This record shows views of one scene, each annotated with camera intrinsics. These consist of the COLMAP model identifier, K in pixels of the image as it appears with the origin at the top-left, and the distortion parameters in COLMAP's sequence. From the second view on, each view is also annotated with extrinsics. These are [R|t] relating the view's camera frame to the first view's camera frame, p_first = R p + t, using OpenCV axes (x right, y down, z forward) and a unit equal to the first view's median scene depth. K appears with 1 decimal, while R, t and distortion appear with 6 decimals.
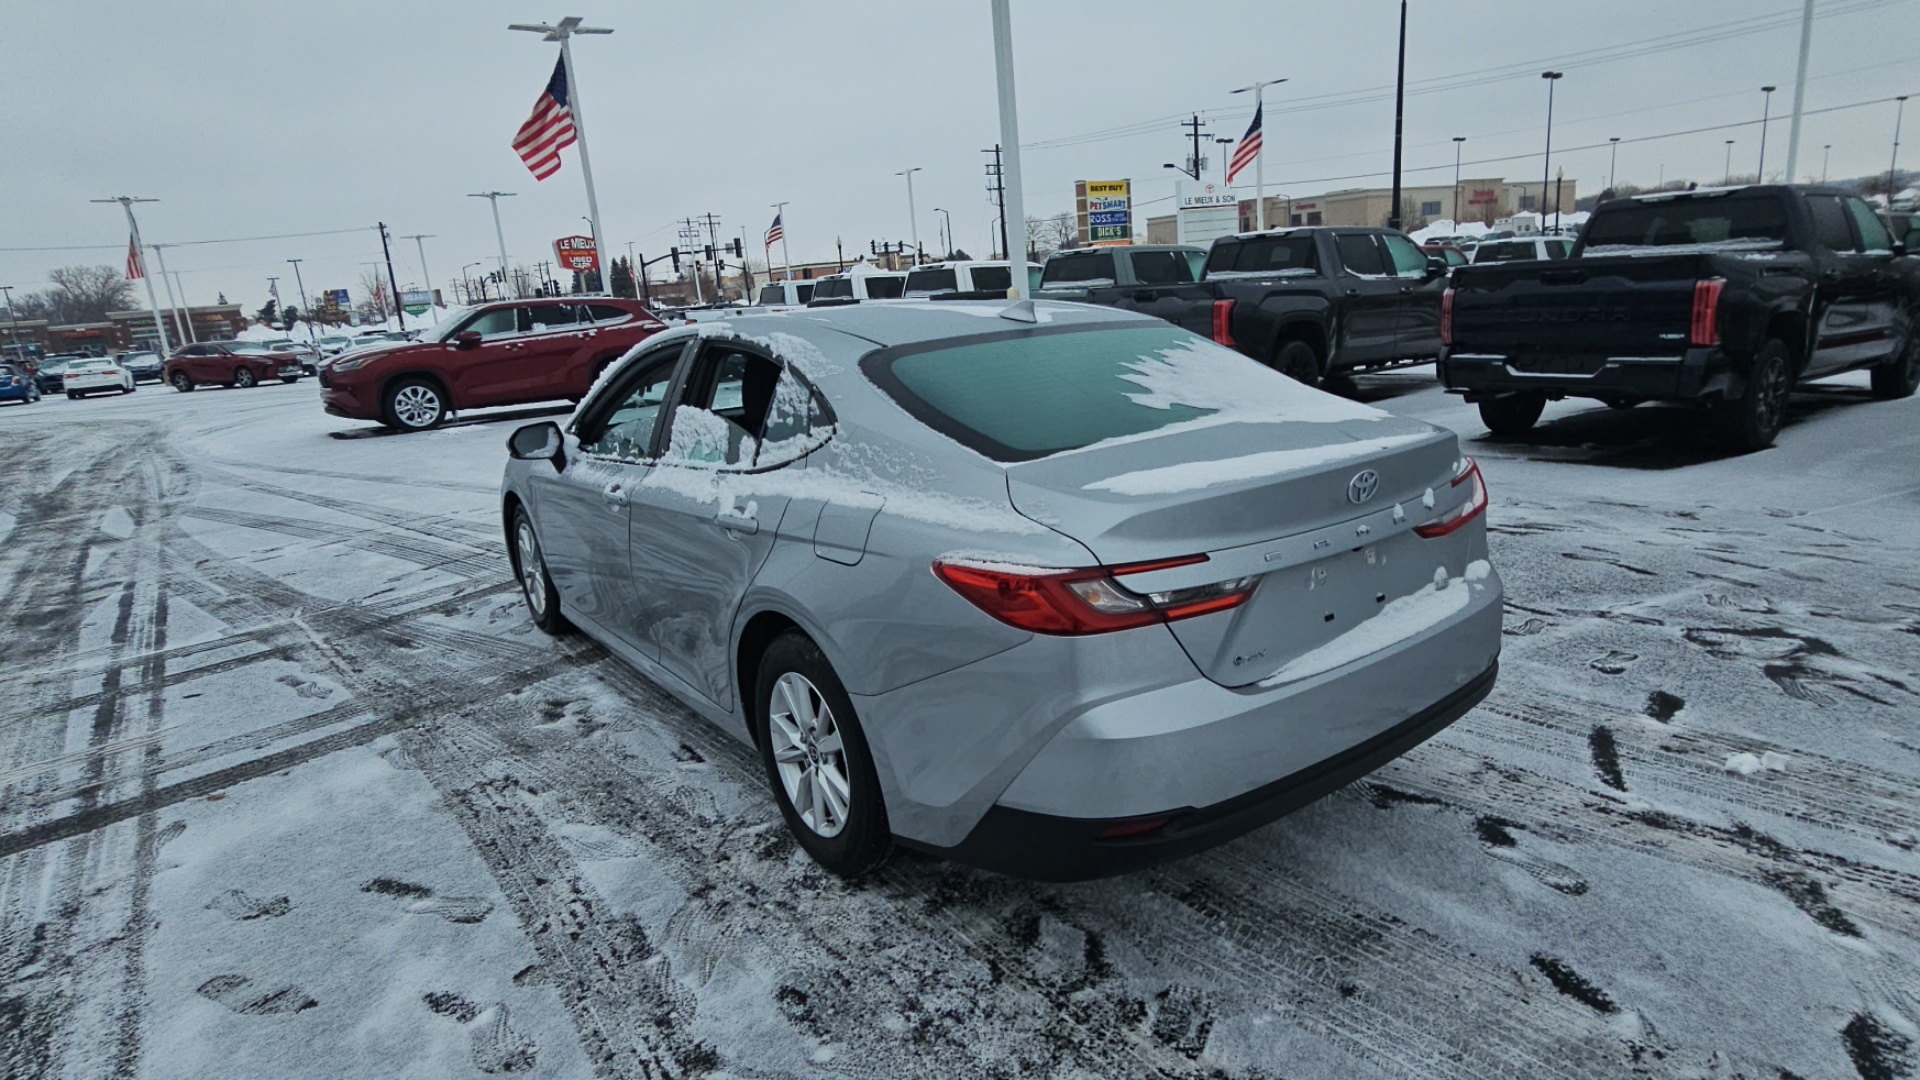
lens RADIAL K [[1033.0, 0, 983.1], [0, 1033.0, 546.8], [0, 0, 1]] dist [0.003919, -0.001391]
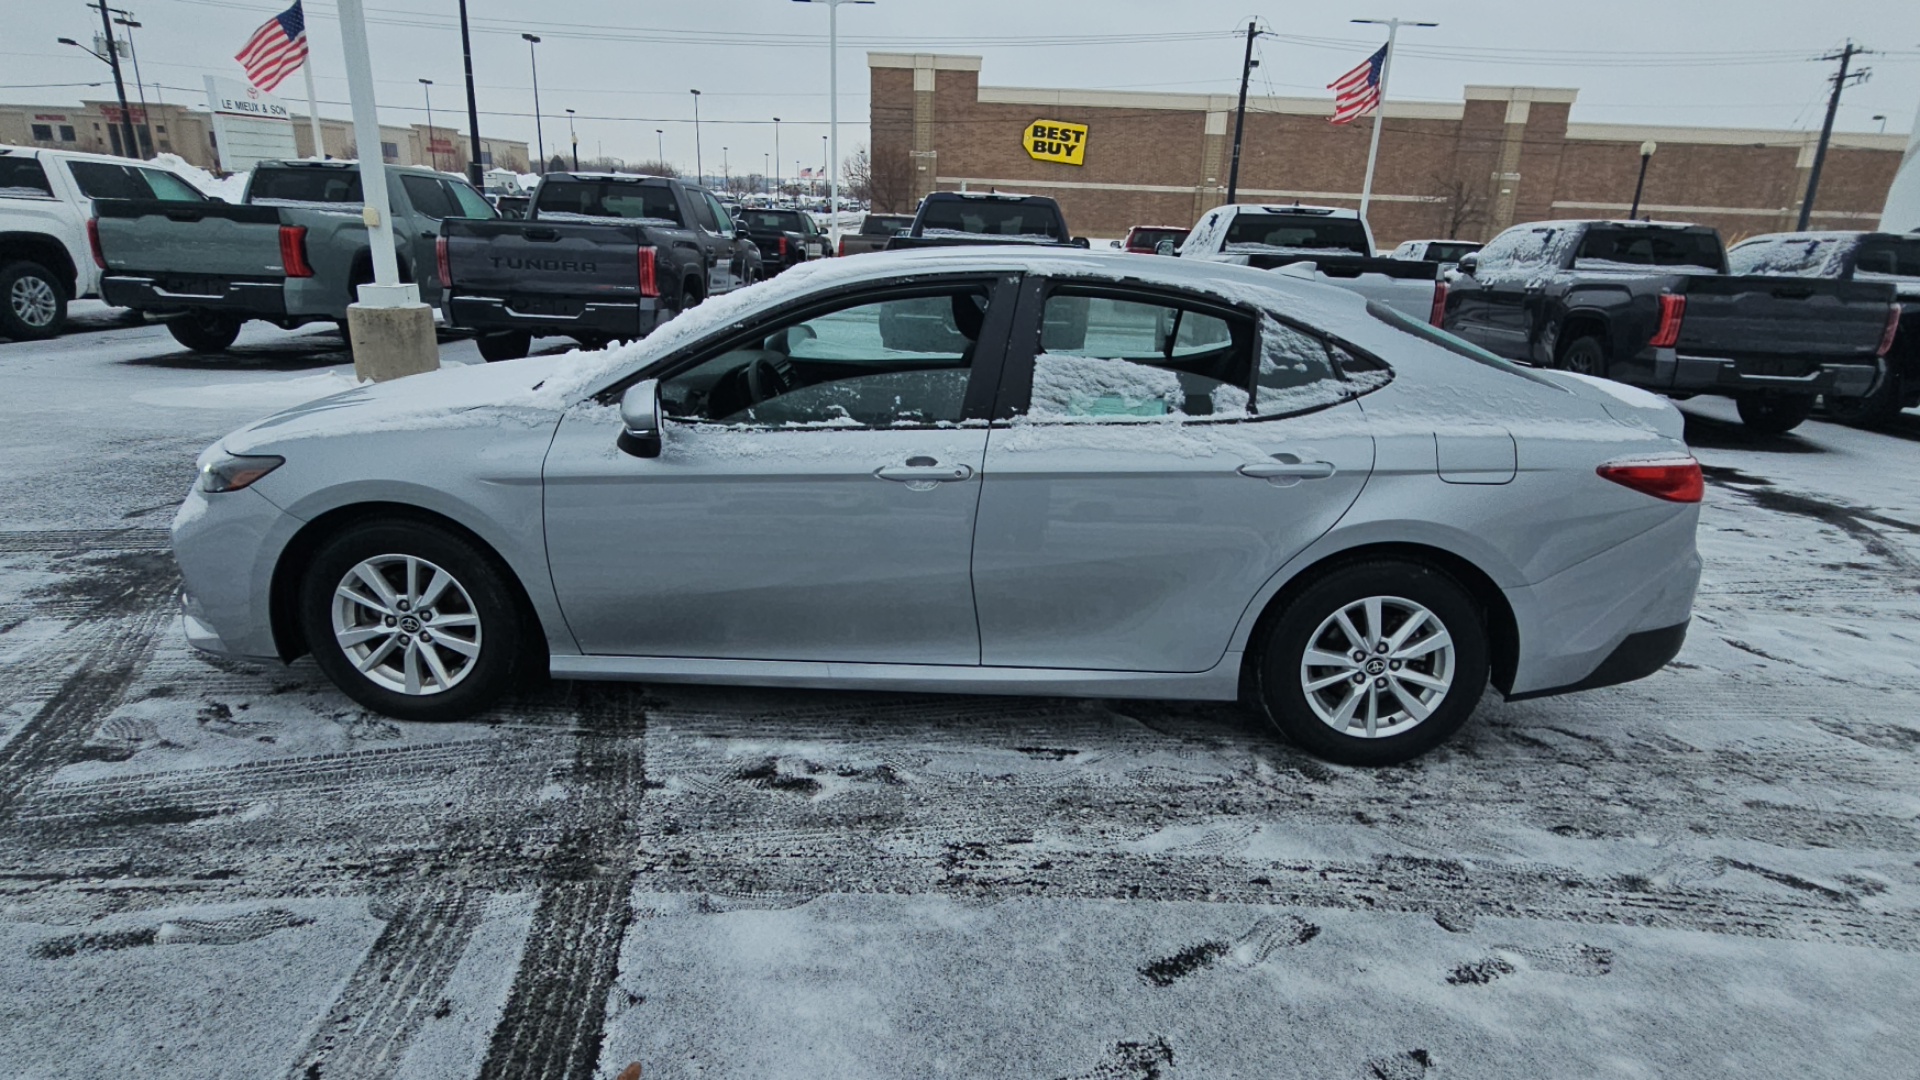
lens RADIAL K [[1030.0, 0, 986.8], [0, 1030.0, 545.5], [0, 0, 1]] dist [0.002785, -0.000400]
pose [[0.613797, -0.145095, 0.776016, -1.148640], [0.113335, 0.988979, 0.095269, -0.075060], [-0.781286, 0.029474, 0.623477, 0.574360]]
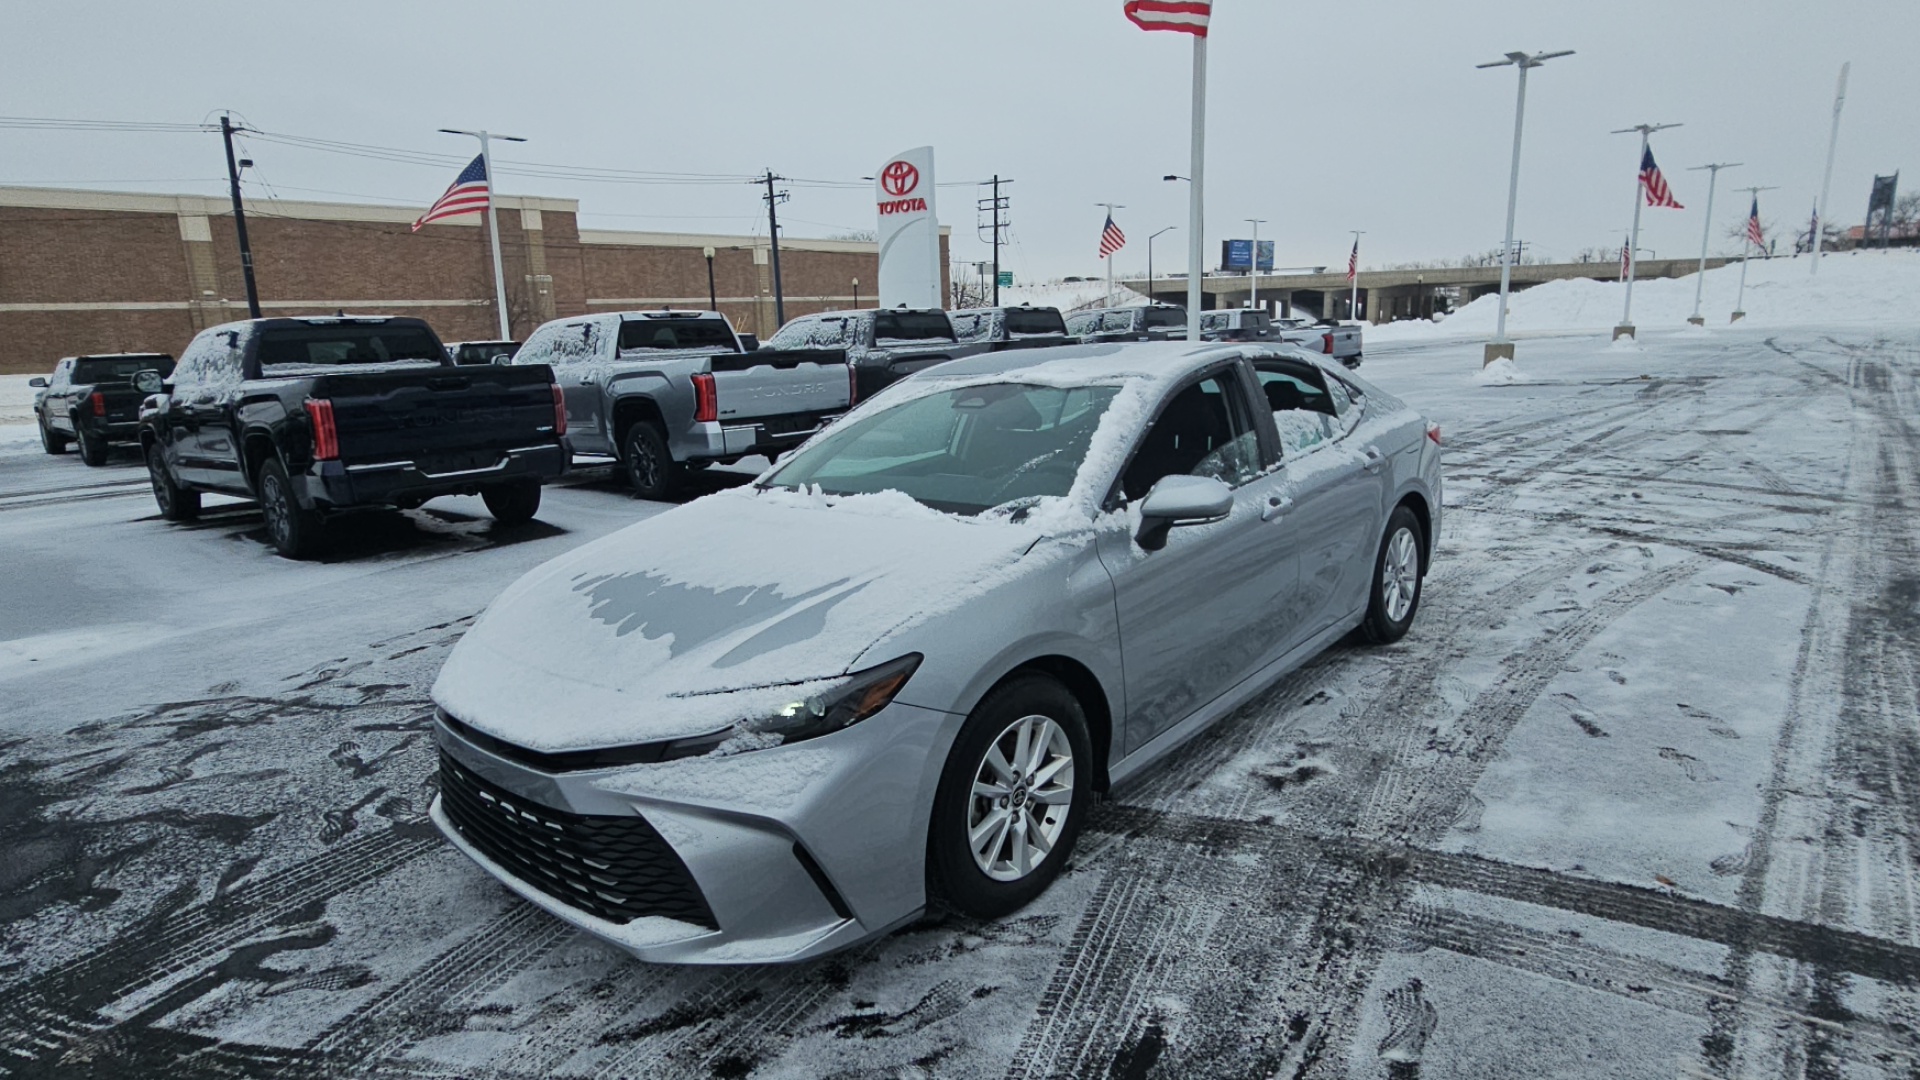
lens RADIAL K [[1029.0, 0, 980.2], [0, 1029.0, 545.8], [0, 0, 1]] dist [0.003822, -0.001026]
pose [[-0.213413, -0.130342, 0.968228, -1.569839], [0.290643, 0.937717, 0.190297, -0.359265], [-0.932728, 0.322021, -0.162238, 1.767788]]
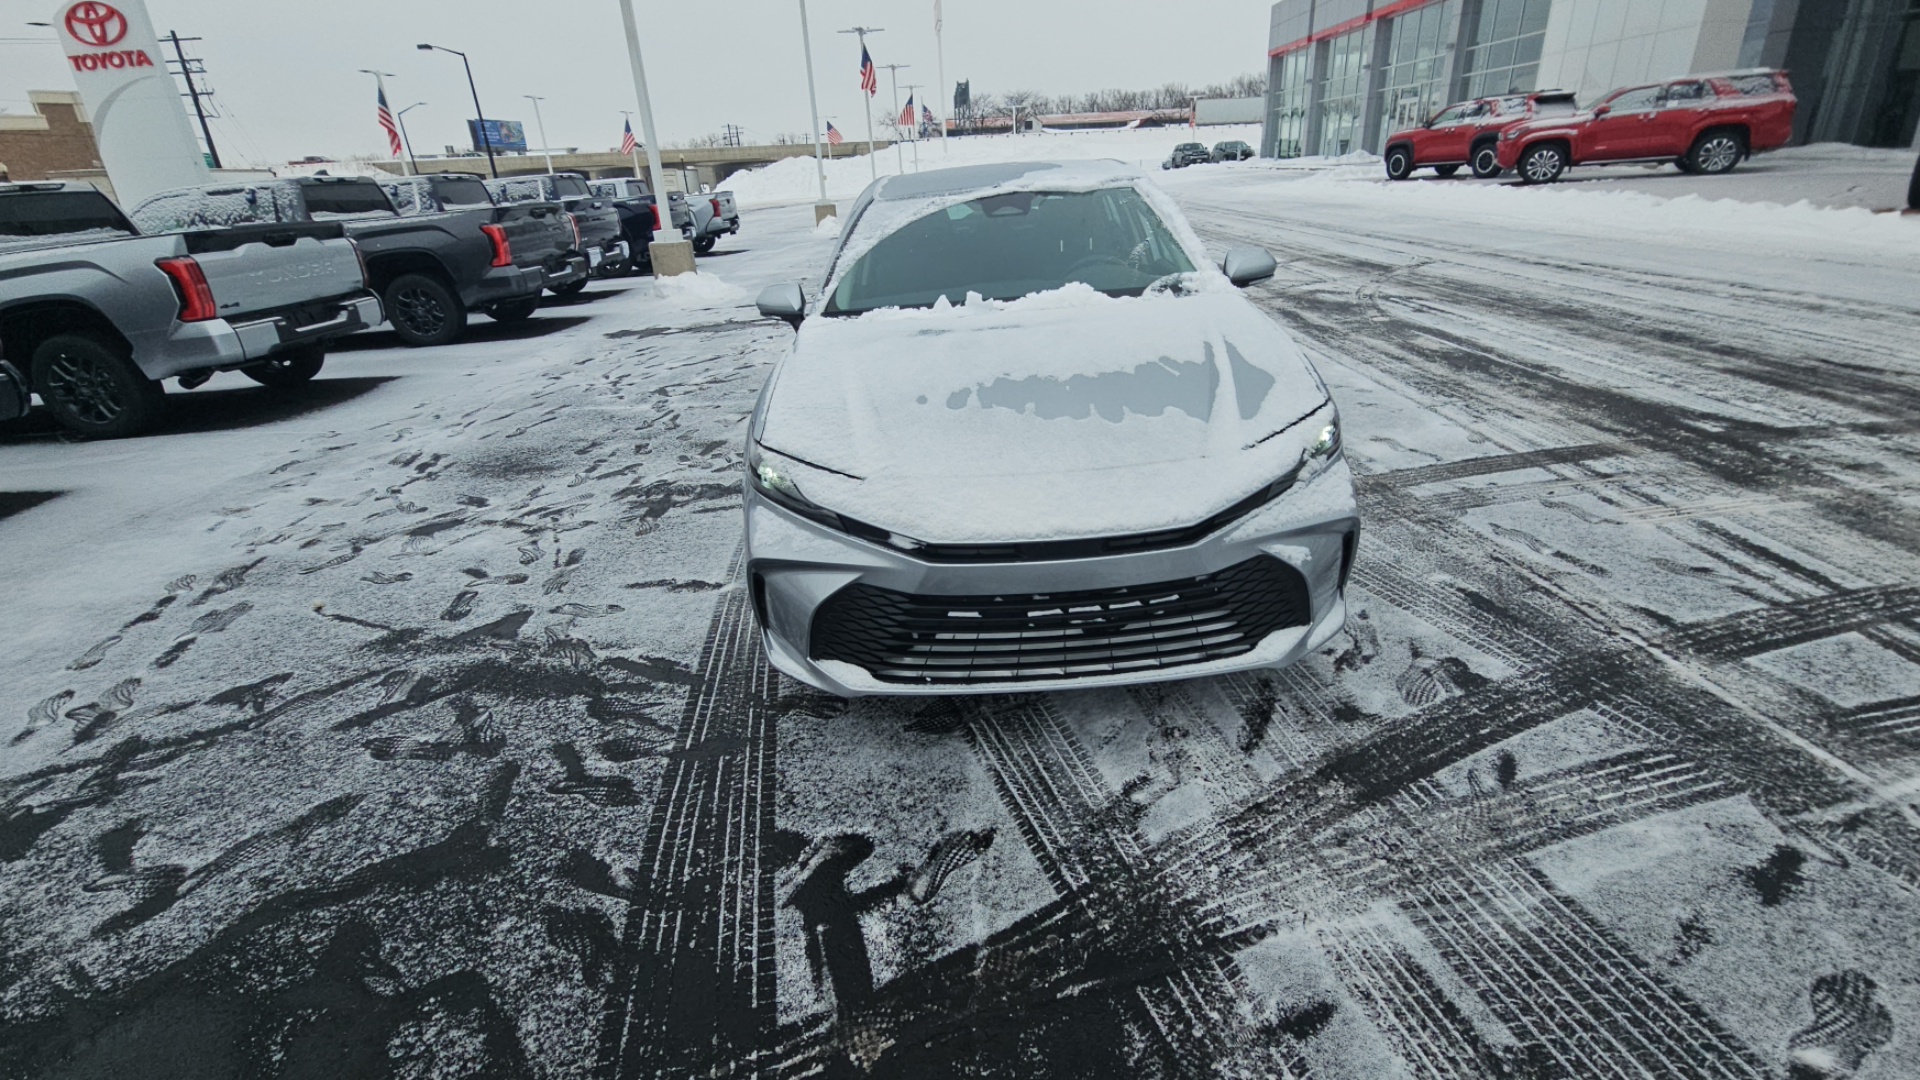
lens RADIAL K [[851.2, 0, 974.9], [0, 851.2, 543.9], [0, 0, 1]] dist [0.013842, -0.010146]
pose [[-0.801136, -0.129878, 0.584220, -1.026667], [0.258212, 0.805630, 0.533185, -0.551876], [-0.539914, 0.578006, -0.611883, 2.510775]]
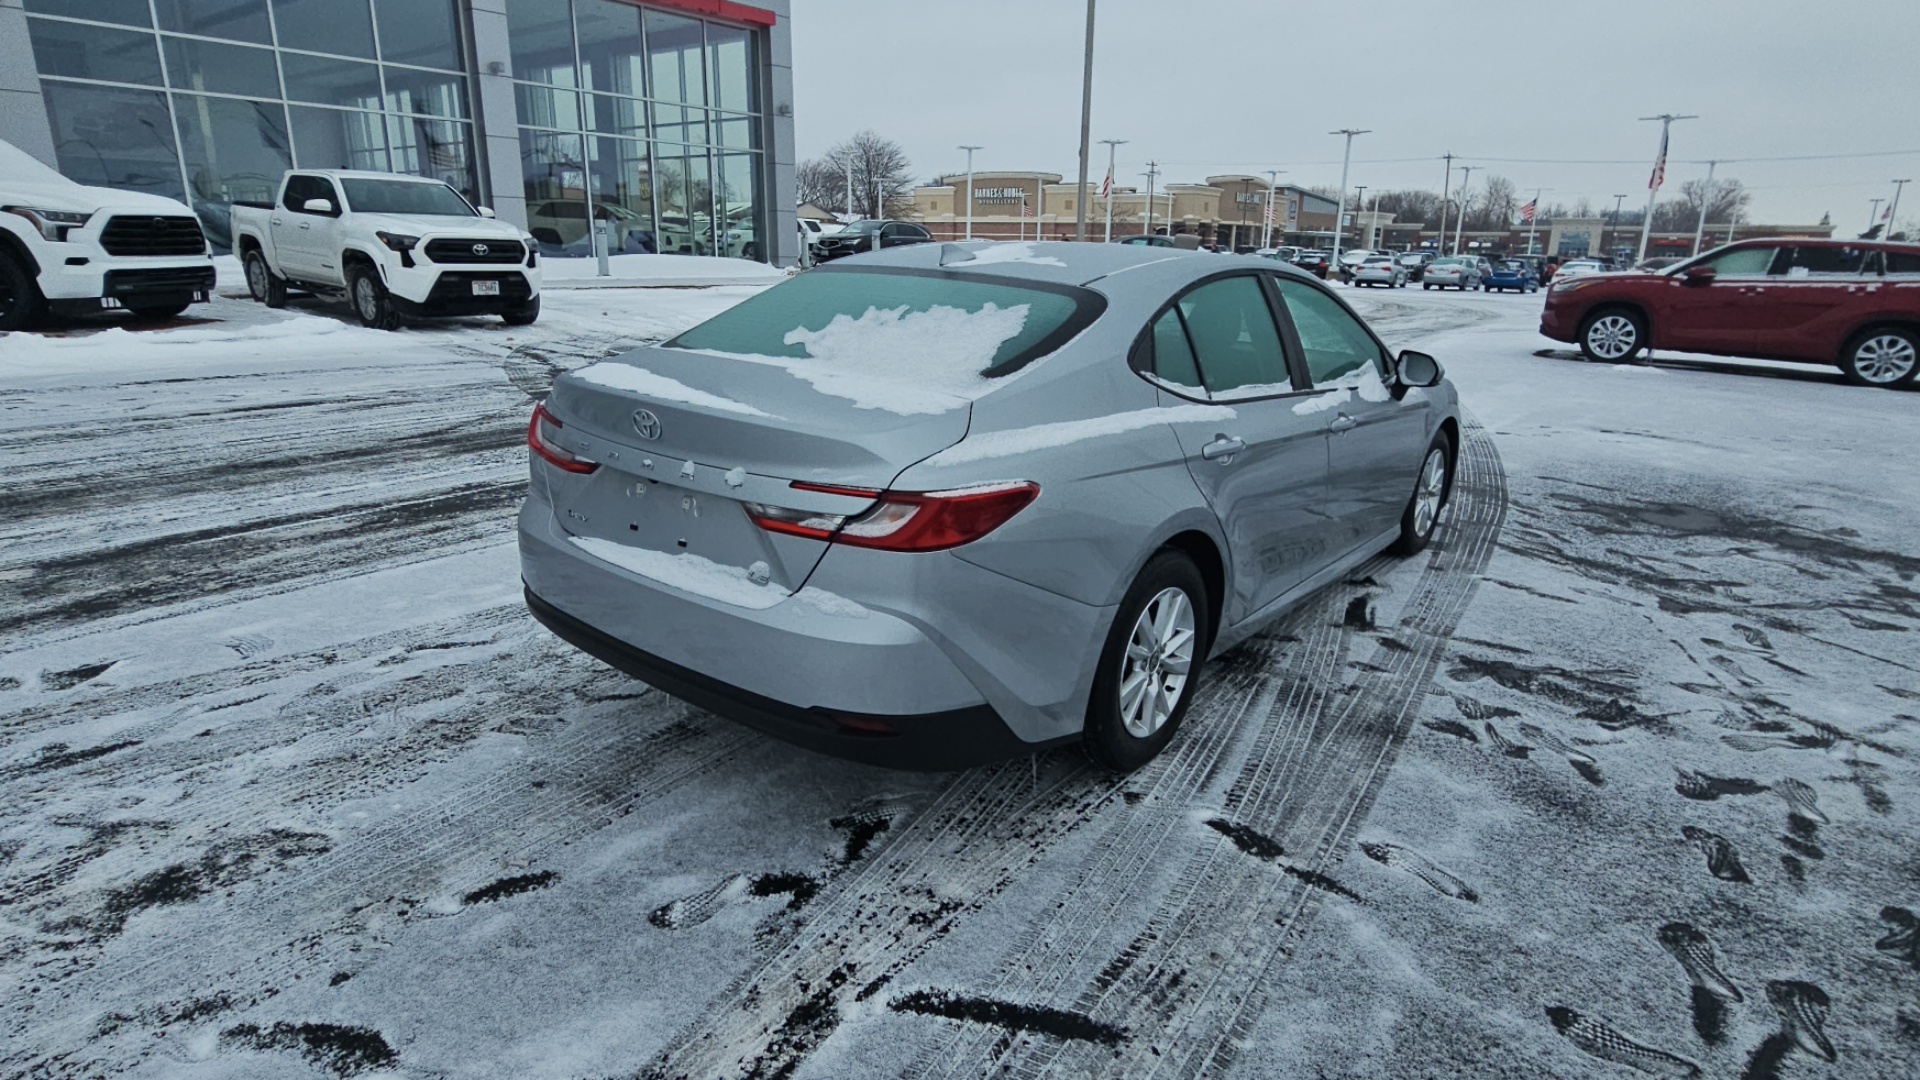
lens RADIAL K [[1033.0, 0, 983.1], [0, 1033.0, 546.8], [0, 0, 1]] dist [0.003919, -0.001391]
pose [[0.269937, 0.353626, -0.895591, 1.127315], [-0.286211, 0.917546, 0.276029, -0.260052], [0.919357, 0.181817, 0.348891, 0.729319]]
